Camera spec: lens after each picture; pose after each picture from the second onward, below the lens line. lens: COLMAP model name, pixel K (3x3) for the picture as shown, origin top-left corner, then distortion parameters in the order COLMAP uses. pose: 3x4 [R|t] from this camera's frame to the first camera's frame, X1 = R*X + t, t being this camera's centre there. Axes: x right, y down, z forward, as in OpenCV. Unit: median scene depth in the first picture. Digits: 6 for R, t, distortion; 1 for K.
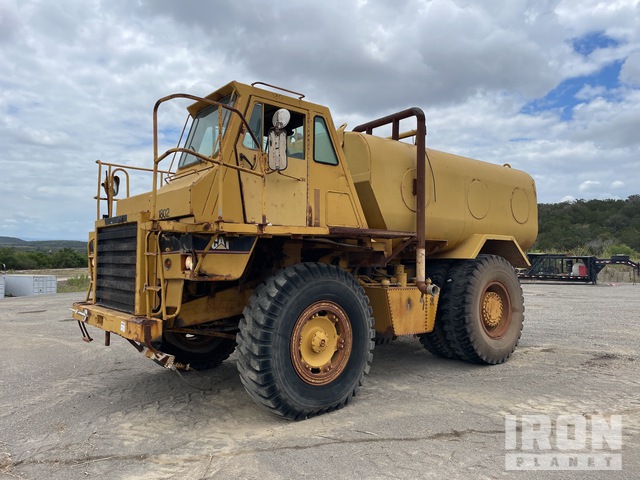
lens RADIAL K [[475.9, 0, 320.0], [0, 475.9, 240.0], [0, 0, 1]] dist [-0.000726, -0.001329]
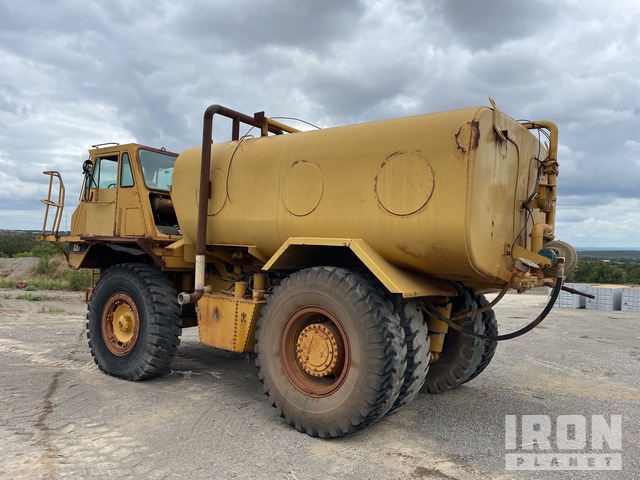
lens RADIAL K [[475.9, 0, 320.0], [0, 475.9, 240.0], [0, 0, 1]] dist [-0.000726, -0.001329]
pose [[0.277232, -0.020427, -0.960586, 0.955808], [-0.005137, 0.999728, -0.022742, 0.006912], [0.960789, 0.011239, 0.277051, 0.777729]]
